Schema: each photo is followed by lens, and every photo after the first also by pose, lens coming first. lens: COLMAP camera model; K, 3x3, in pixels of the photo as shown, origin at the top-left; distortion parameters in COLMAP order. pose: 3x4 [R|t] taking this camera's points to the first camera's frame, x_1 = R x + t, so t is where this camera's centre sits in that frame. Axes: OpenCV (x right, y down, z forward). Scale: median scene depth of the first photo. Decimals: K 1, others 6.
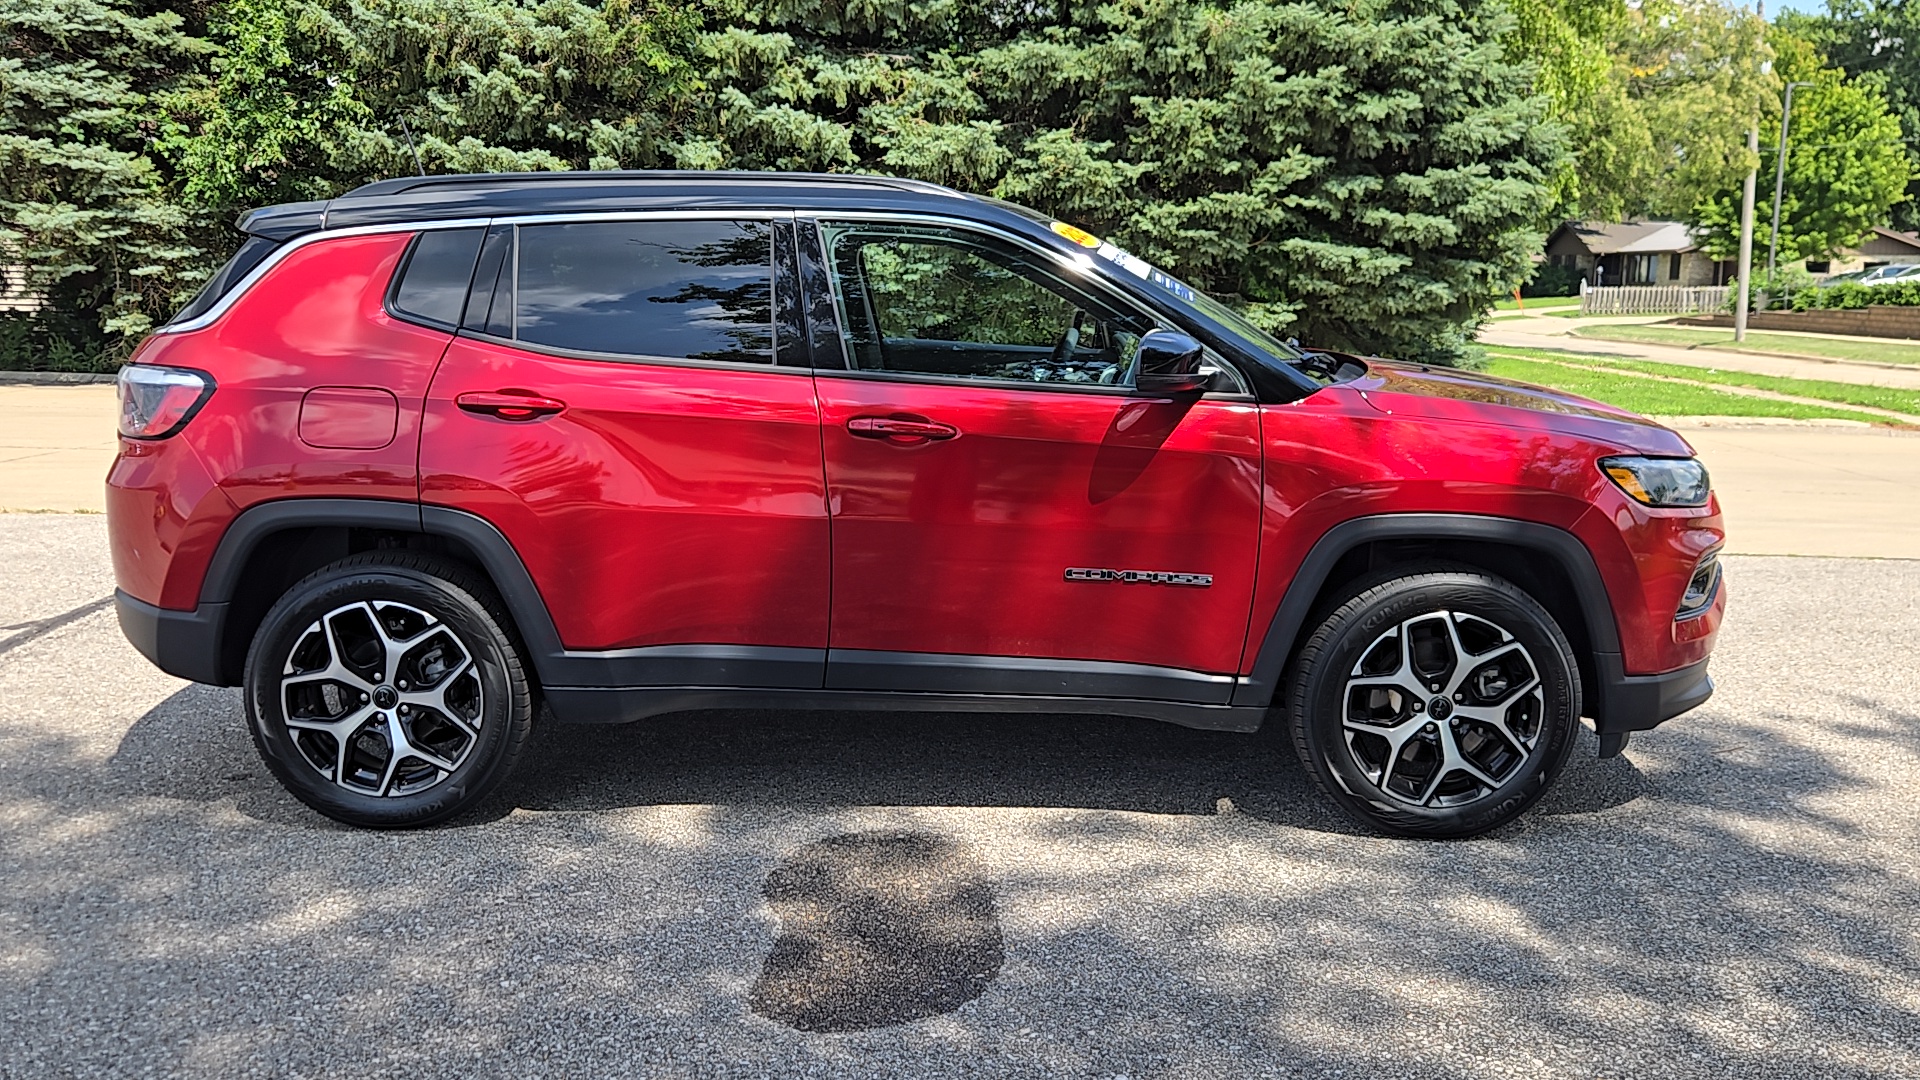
lens RADIAL K [[1618.2, 0, 960.0], [0, 1618.2, 540.0], [0, 0, 1]] dist [0.006989, -0.005048]
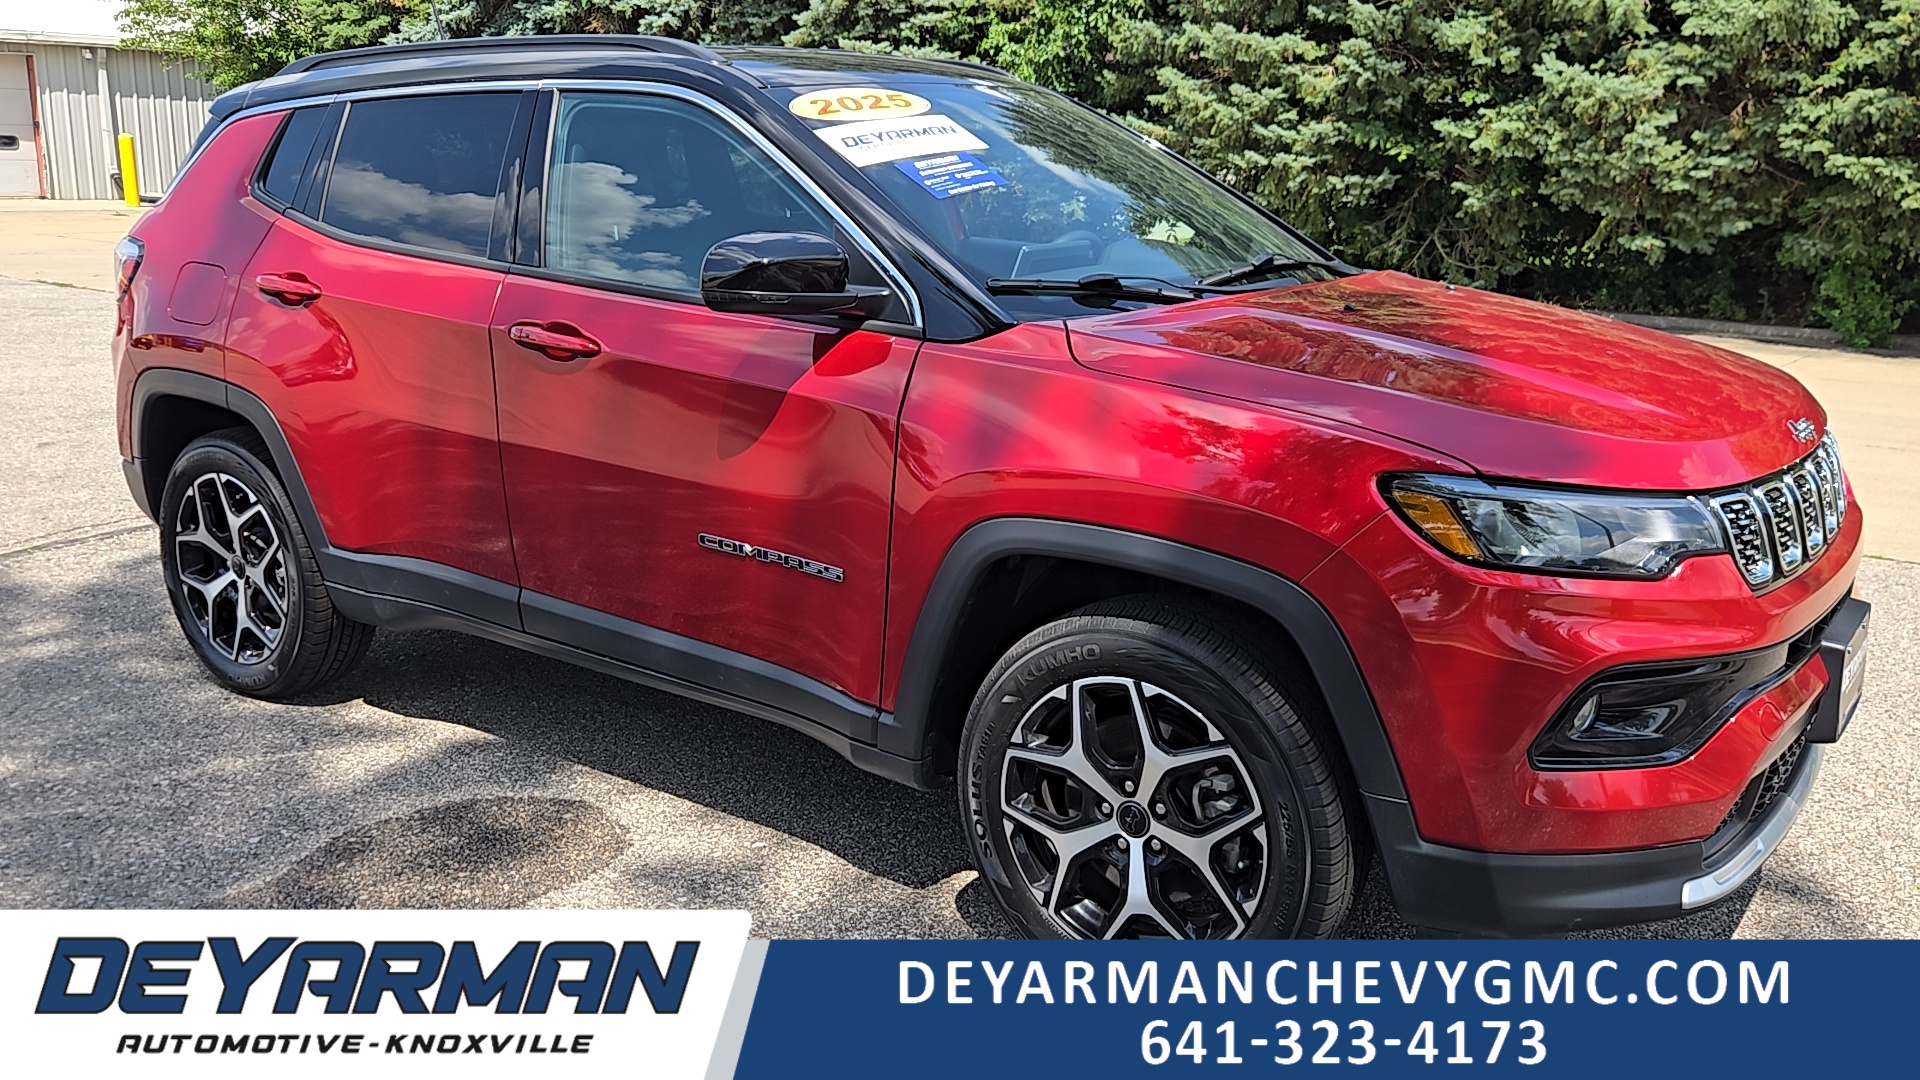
lens RADIAL K [[1614.8, 0, 952.0], [0, 1614.8, 531.8], [0, 0, 1]] dist [0.009761, -0.018745]
pose [[0.809182, 0.135741, -0.571663, 0.158978], [-0.102985, 0.990652, 0.089457, -0.017101], [0.578462, -0.013514, 0.815597, 0.111345]]
